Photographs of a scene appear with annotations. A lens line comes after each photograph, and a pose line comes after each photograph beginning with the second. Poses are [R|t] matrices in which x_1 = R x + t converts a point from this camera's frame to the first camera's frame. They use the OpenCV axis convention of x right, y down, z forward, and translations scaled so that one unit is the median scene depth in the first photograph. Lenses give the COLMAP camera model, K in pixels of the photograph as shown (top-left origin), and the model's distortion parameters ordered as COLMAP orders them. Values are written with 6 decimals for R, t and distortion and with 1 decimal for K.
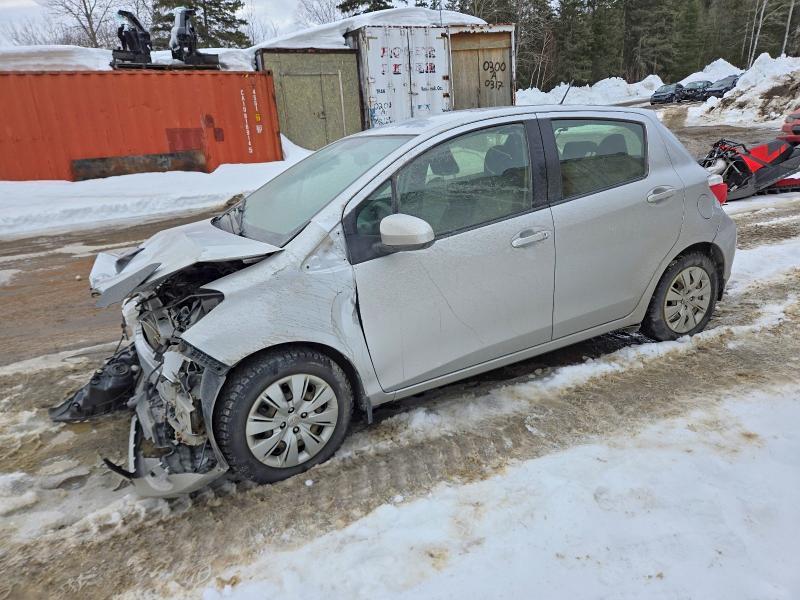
lens RADIAL K [[561.8, 0, 400.0], [0, 561.8, 300.0], [0, 0, 1]] dist [0.077109, -0.067378]
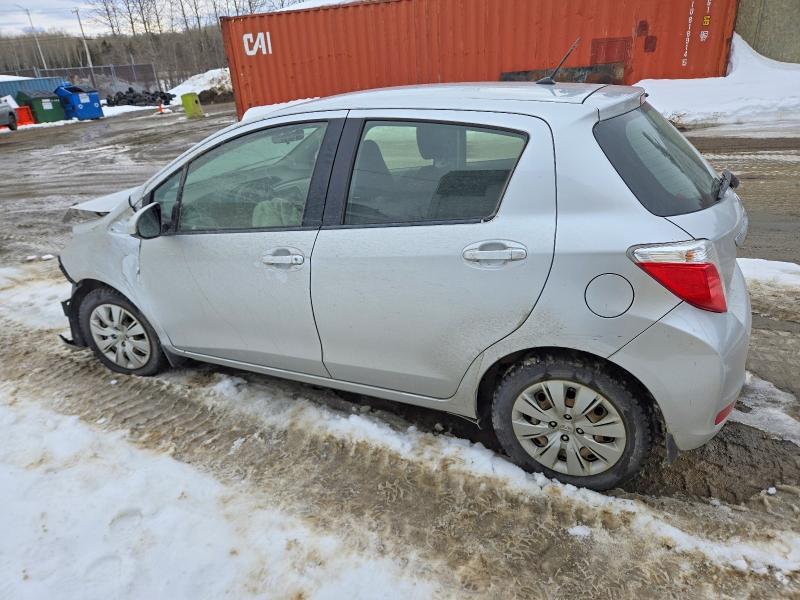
lens RADIAL K [[561.8, 0, 400.0], [0, 561.8, 300.0], [0, 0, 1]] dist [0.077109, -0.067378]
pose [[0.572929, 0.344244, -0.743806, 0.837407], [-0.206885, 0.938873, 0.275167, -0.271862], [0.793064, -0.003769, 0.609126, 0.497007]]
